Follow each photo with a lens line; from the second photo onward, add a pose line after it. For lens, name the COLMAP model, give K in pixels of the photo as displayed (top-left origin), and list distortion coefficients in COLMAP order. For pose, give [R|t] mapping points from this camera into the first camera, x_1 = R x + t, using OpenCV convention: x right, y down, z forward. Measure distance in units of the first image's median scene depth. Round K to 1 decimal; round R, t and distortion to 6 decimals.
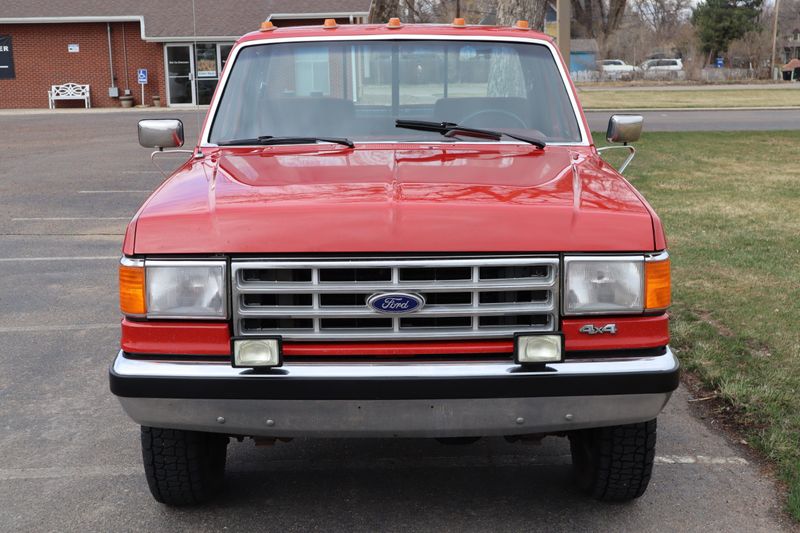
lens RADIAL K [[1138.5, 0, 400.0], [0, 1138.5, 266.5], [0, 0, 1]] dist [0.036572, 0.094700]
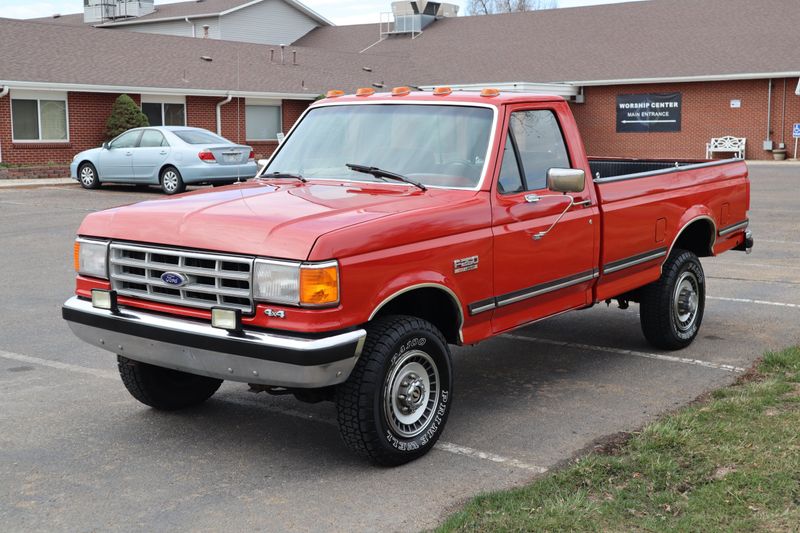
lens RADIAL K [[1138.5, 0, 400.0], [0, 1138.5, 266.5], [0, 0, 1]] dist [0.036572, 0.094700]
pose [[0.765818, 0.090749, -0.636621, 0.164382], [-0.119377, 0.992847, -0.002075, -0.002426], [0.631879, 0.077587, 0.771174, 0.002767]]
